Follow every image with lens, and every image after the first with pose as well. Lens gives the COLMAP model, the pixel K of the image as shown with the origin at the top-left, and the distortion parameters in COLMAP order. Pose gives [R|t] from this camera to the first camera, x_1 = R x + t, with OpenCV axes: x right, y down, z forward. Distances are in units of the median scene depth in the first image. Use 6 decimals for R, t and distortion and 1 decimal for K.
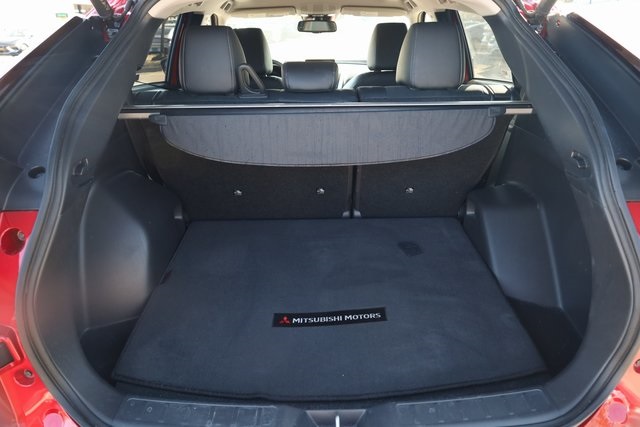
lens RADIAL K [[436.5, 0, 320.0], [0, 436.5, 213.5], [0, 0, 1]] dist [-0.002200, -0.002489]
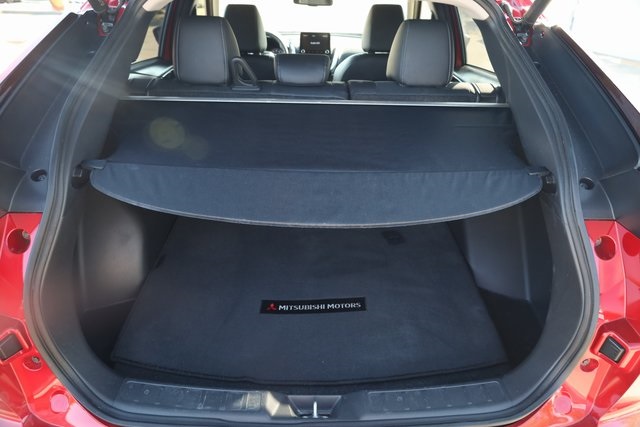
lens RADIAL K [[436.5, 0, 320.0], [0, 436.5, 213.5], [0, 0, 1]] dist [-0.002200, -0.002489]
pose [[0.999431, 0.028869, 0.017445, 0.015376], [-0.030237, 0.995997, 0.084112, -0.093697], [-0.014947, -0.084591, 0.996304, -0.063262]]
